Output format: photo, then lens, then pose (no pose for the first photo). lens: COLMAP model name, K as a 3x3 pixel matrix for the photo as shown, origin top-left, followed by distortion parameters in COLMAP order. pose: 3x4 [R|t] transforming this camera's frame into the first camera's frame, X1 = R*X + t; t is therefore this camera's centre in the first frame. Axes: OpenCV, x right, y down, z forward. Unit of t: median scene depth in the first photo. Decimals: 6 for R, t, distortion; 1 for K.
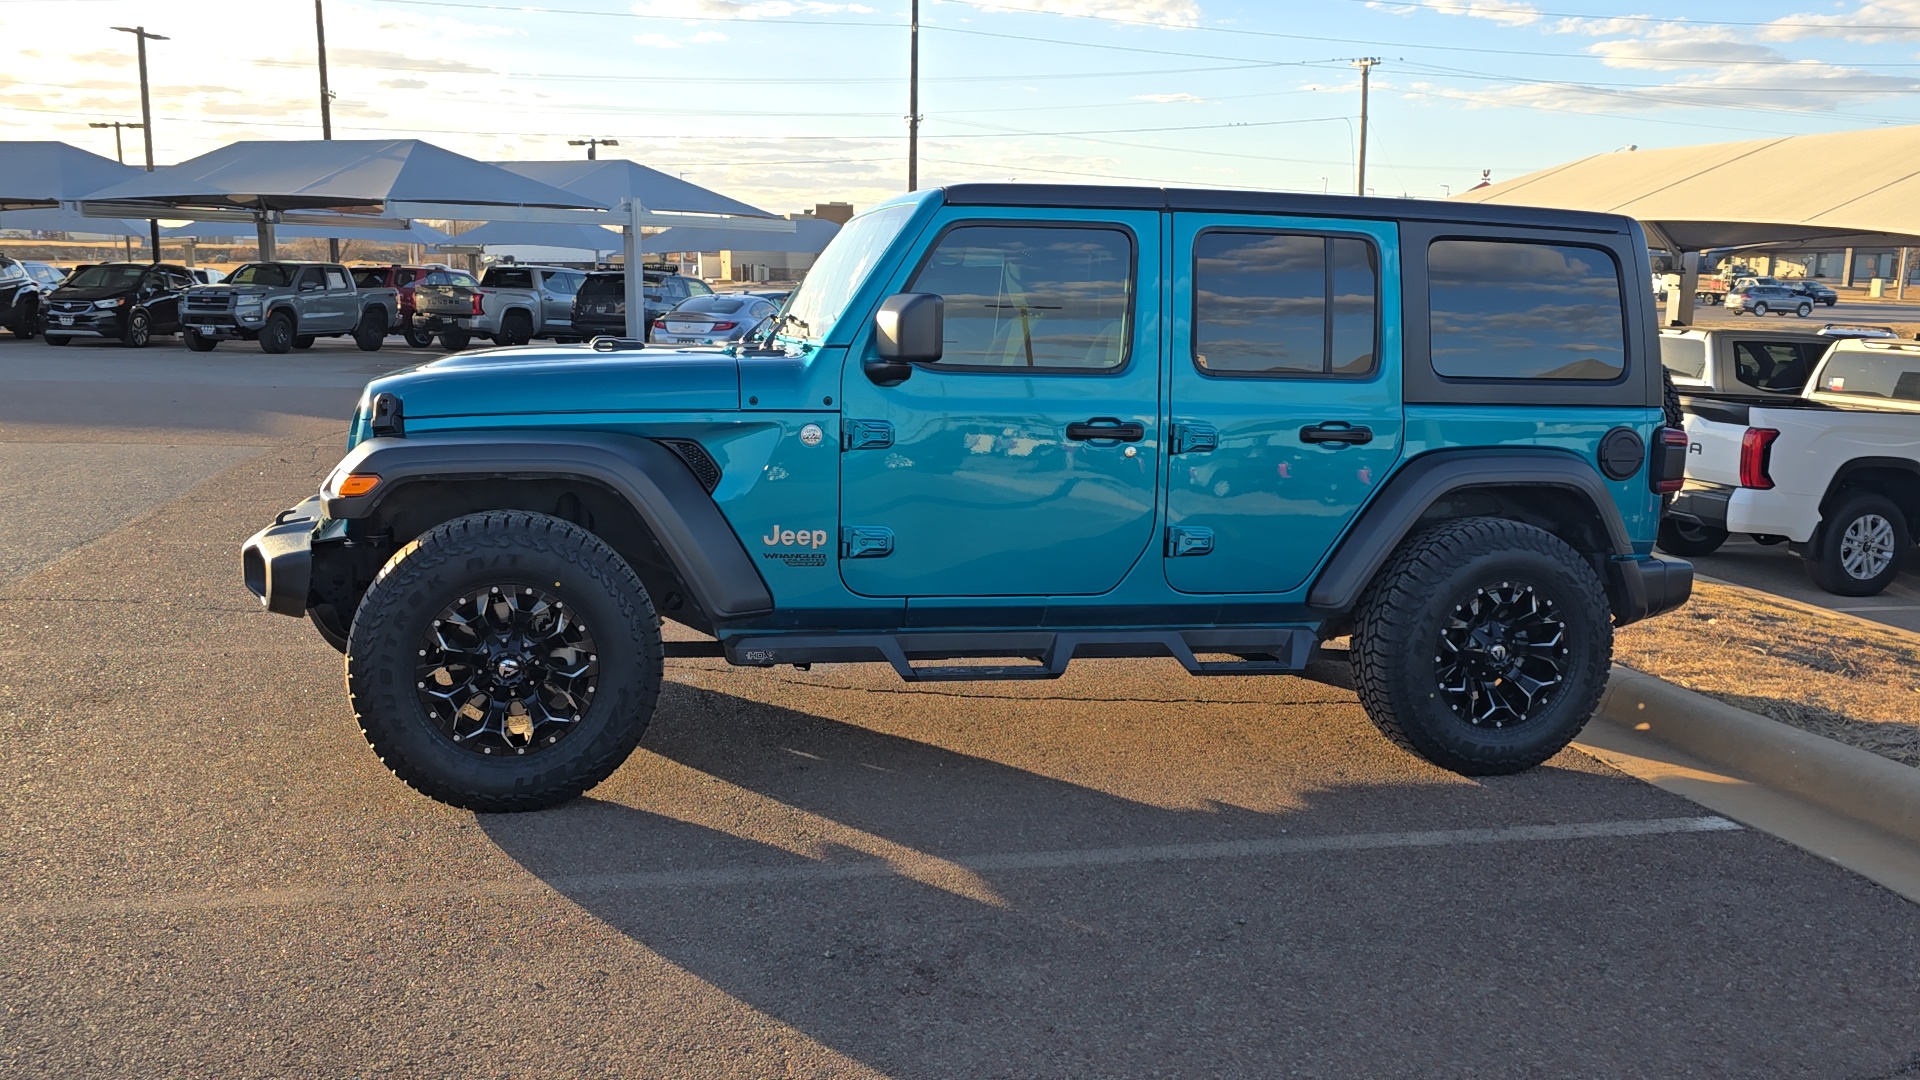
lens RADIAL K [[1627.3, 0, 960.0], [0, 1627.3, 540.0], [0, 0, 1]] dist [0.000274, -0.004776]
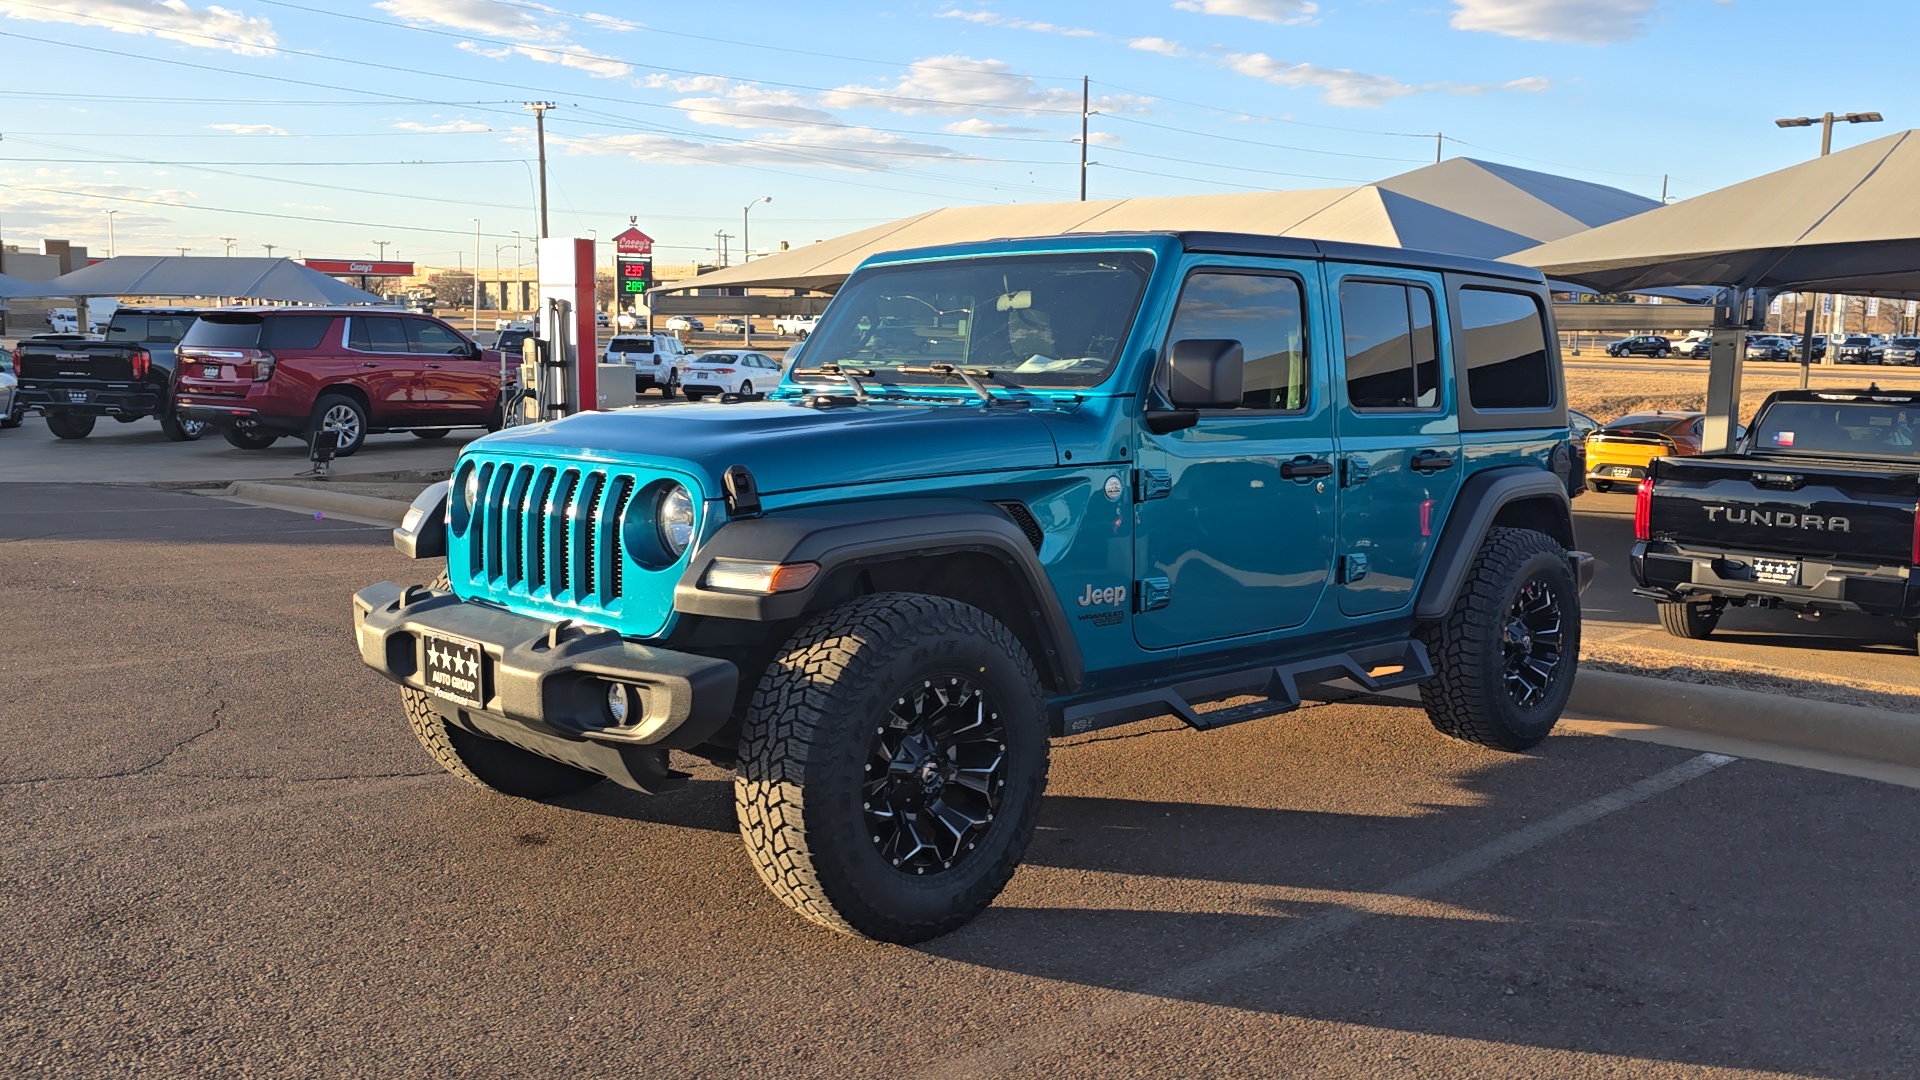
lens RADIAL K [[1627.3, 0, 960.0], [0, 1627.3, 540.0], [0, 0, 1]] dist [0.000274, -0.004776]
pose [[0.856868, -0.074290, 0.510155, -0.596420], [0.087223, 0.996188, -0.001433, -0.036382], [-0.508103, 0.045725, 0.860081, 0.201016]]
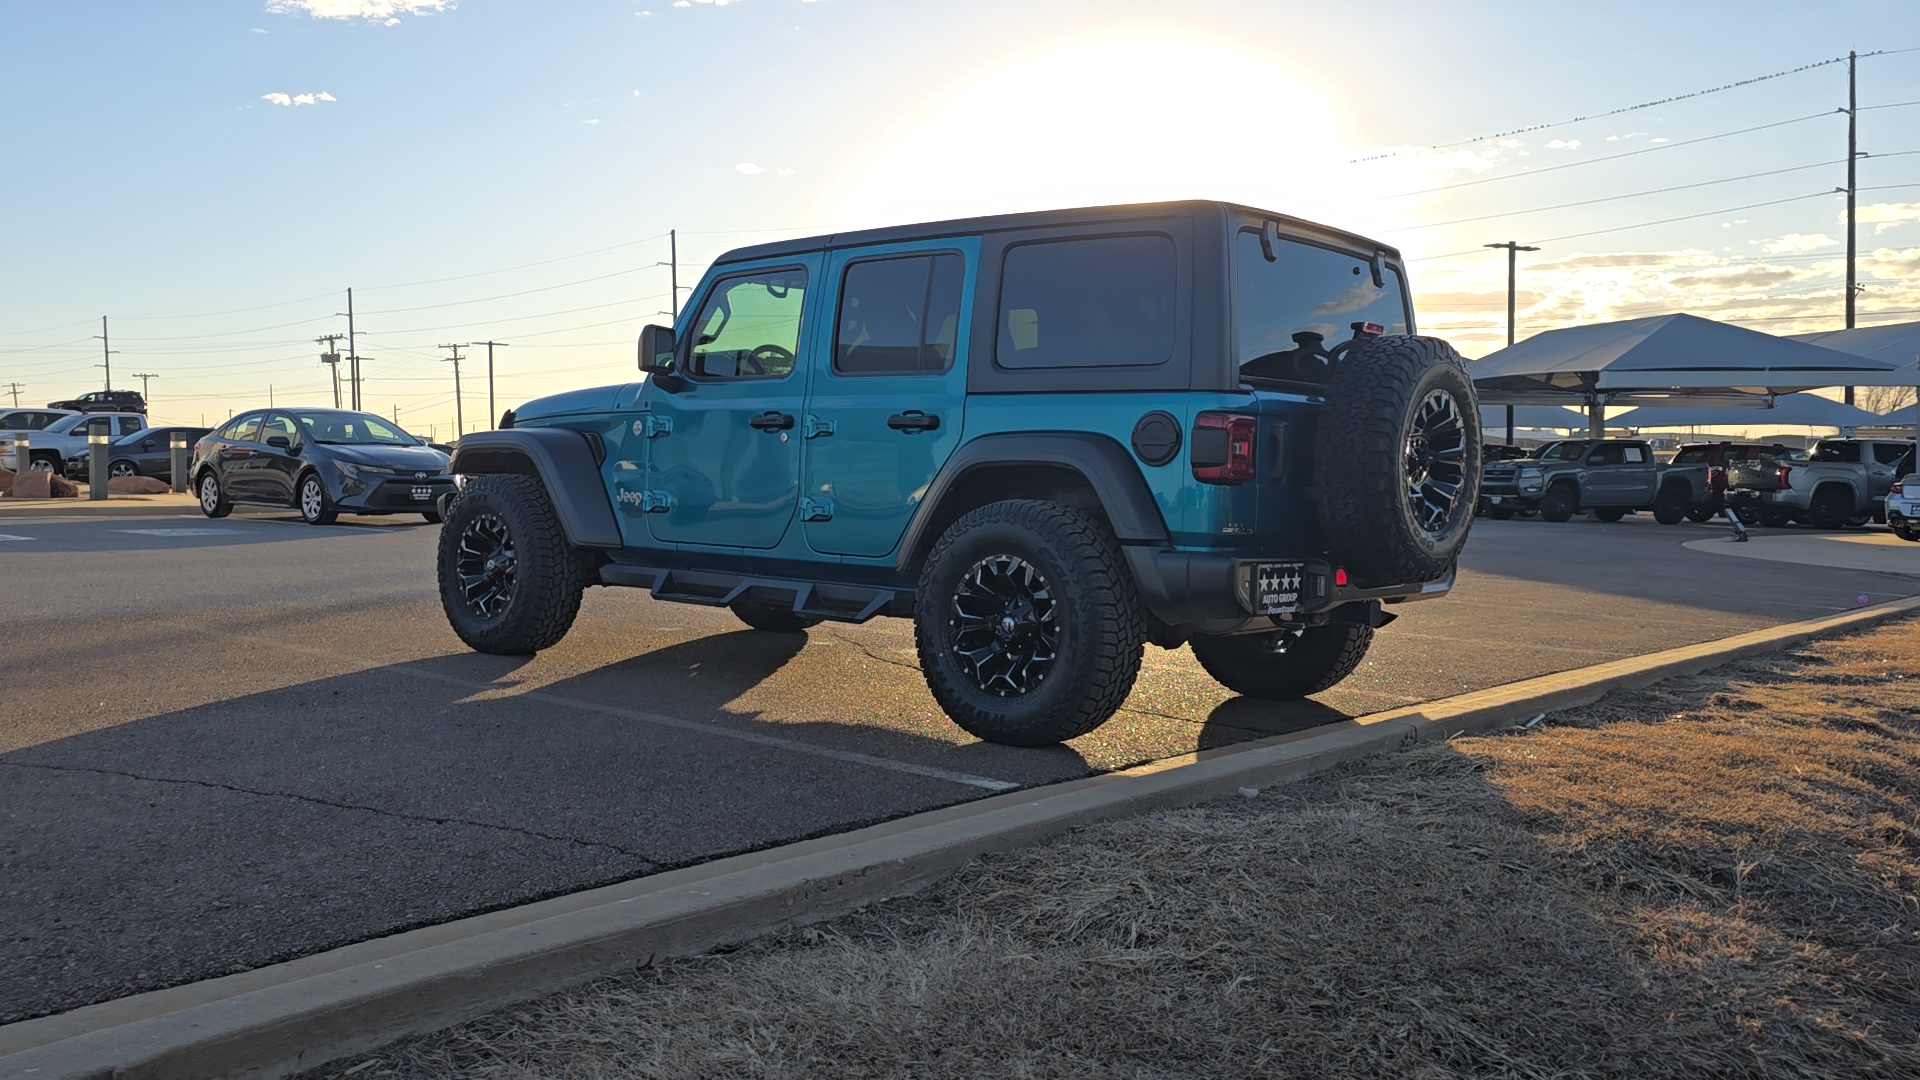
lens RADIAL K [[1611.4, 0, 960.0], [0, 1611.4, 540.0], [0, 0, 1]] dist [0.004946, 0.000380]
pose [[0.581100, 0.019474, -0.813599, 1.148502], [-0.125050, 0.989978, -0.065619, 0.086699], [0.804167, 0.139872, 0.577712, 0.365040]]
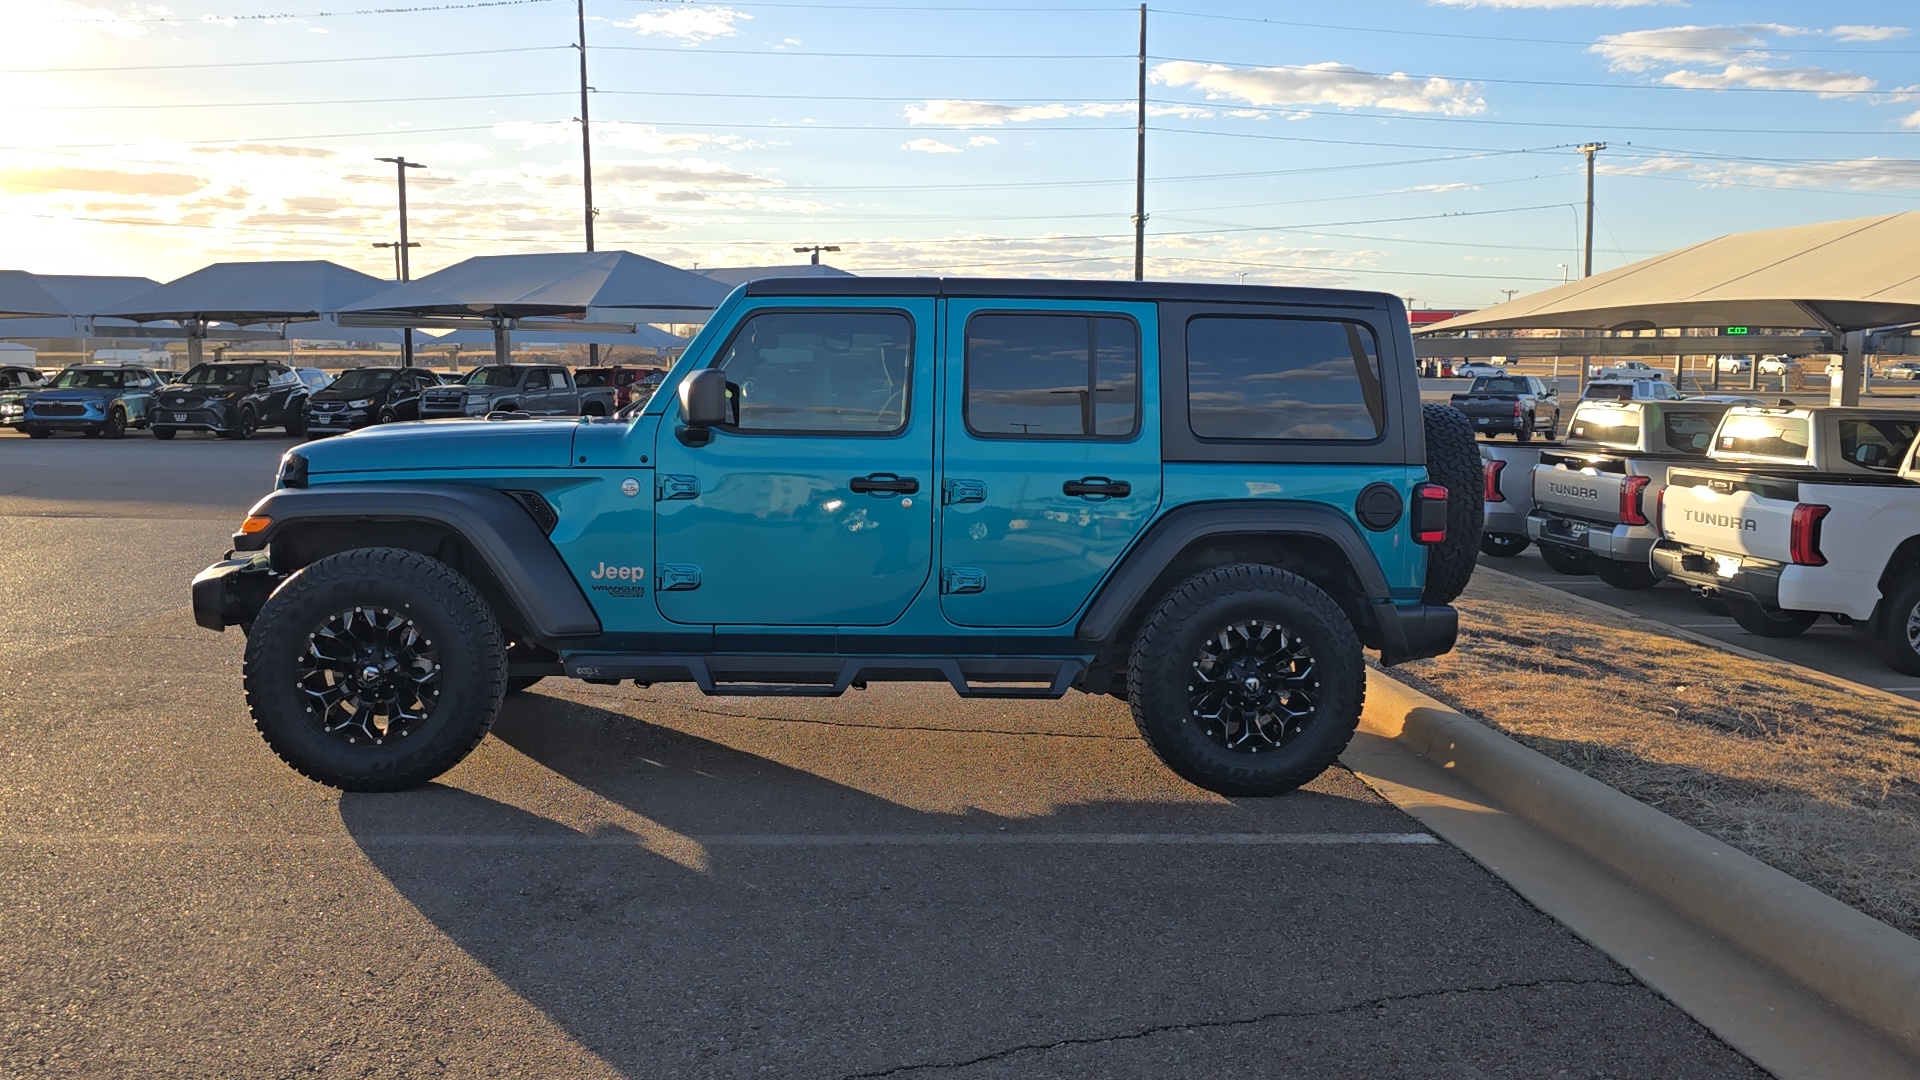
lens RADIAL K [[1627.3, 0, 960.0], [0, 1627.3, 540.0], [0, 0, 1]] dist [0.000274, -0.004776]
pose [[0.987205, 0.002490, -0.159434, 0.308329], [-0.011857, 0.998256, -0.057824, 0.037046], [0.159012, 0.058975, 0.985514, -0.131137]]
